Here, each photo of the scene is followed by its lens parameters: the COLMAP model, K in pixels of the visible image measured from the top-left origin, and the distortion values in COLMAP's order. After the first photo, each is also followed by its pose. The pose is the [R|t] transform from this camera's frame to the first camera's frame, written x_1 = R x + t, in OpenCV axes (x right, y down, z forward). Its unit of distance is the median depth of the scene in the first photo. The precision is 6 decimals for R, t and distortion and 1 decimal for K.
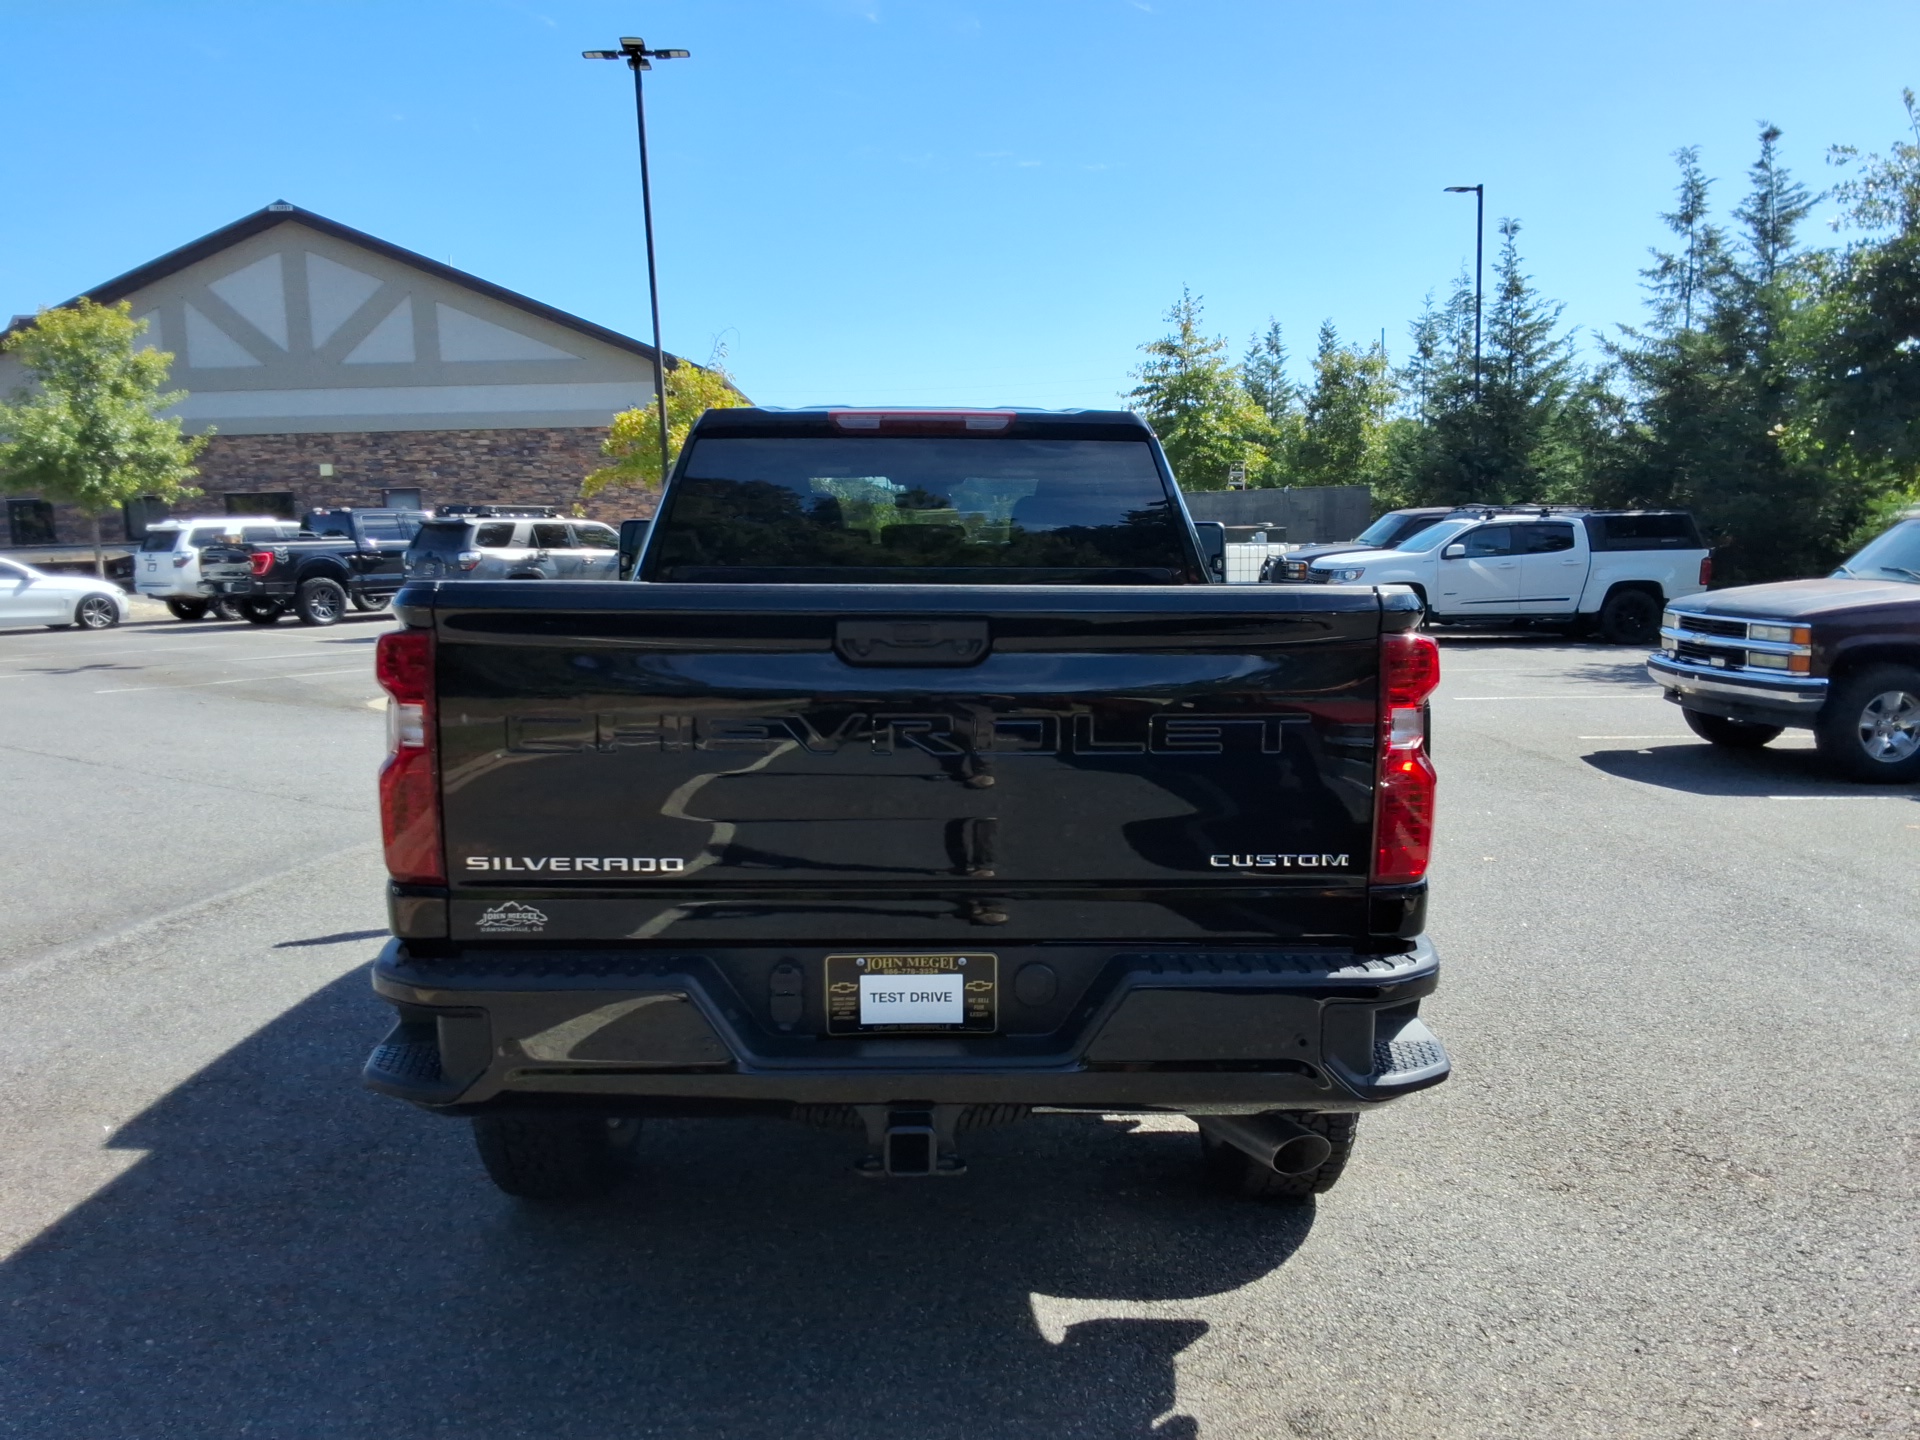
lens RADIAL K [[1548.6, 0, 969.5], [0, 1548.6, 734.6], [0, 0, 1]] dist [0.136504, -0.210771]
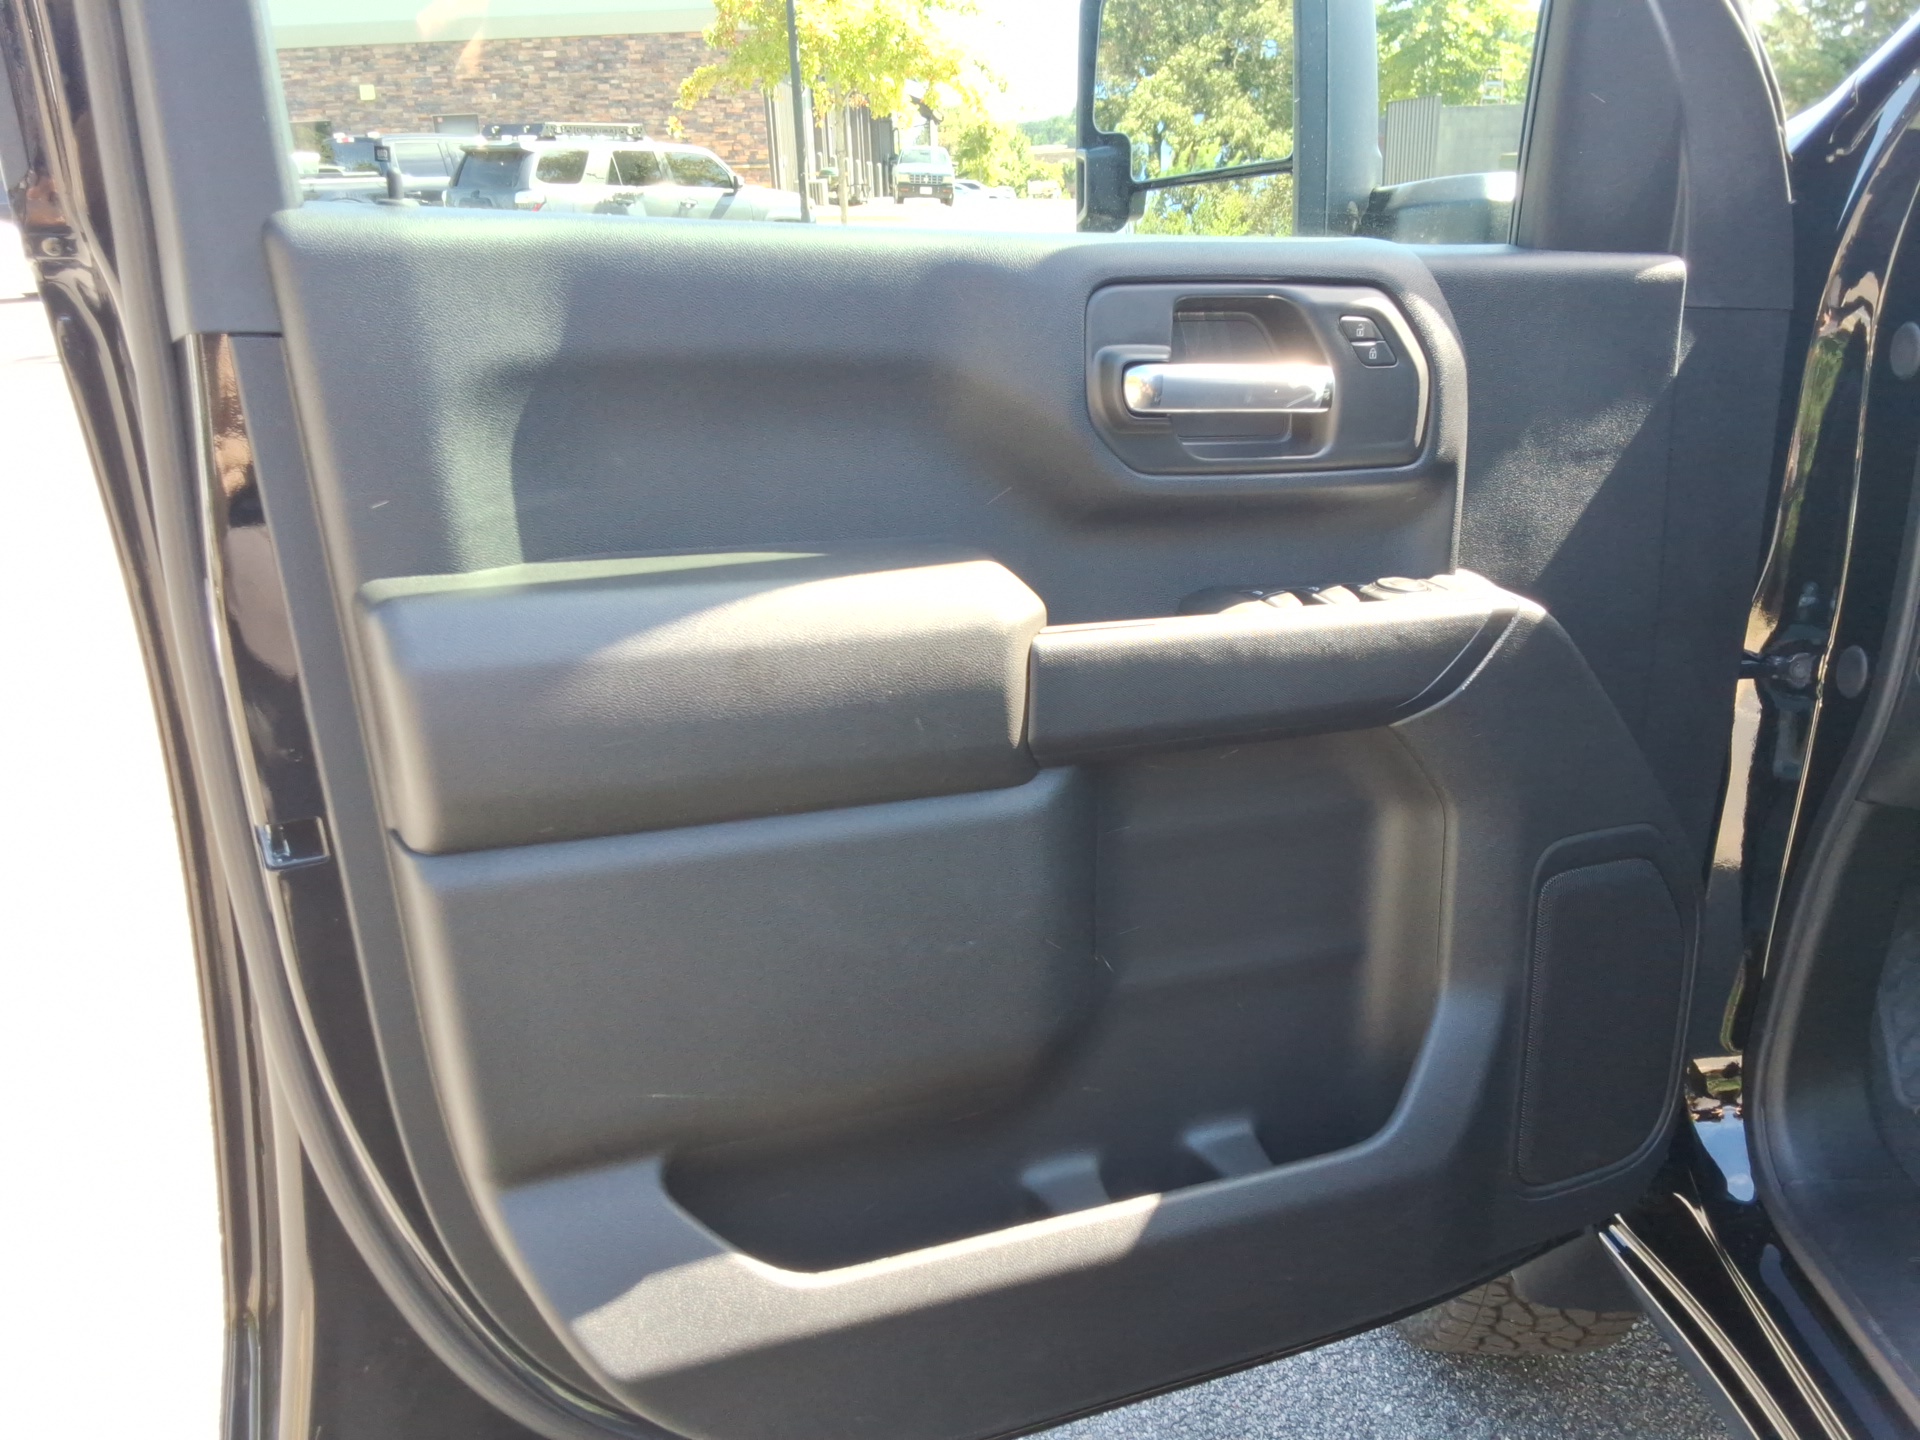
lens RADIAL K [[1558.9, 0, 963.9], [0, 1558.9, 737.6], [0, 0, 1]] dist [0.103572, -0.165533]
pose [[0.997995, 0.017378, -0.060857, -0.050111], [-0.004133, 0.977407, 0.211327, -0.017763], [0.063154, -0.210652, 0.975519, 0.178298]]
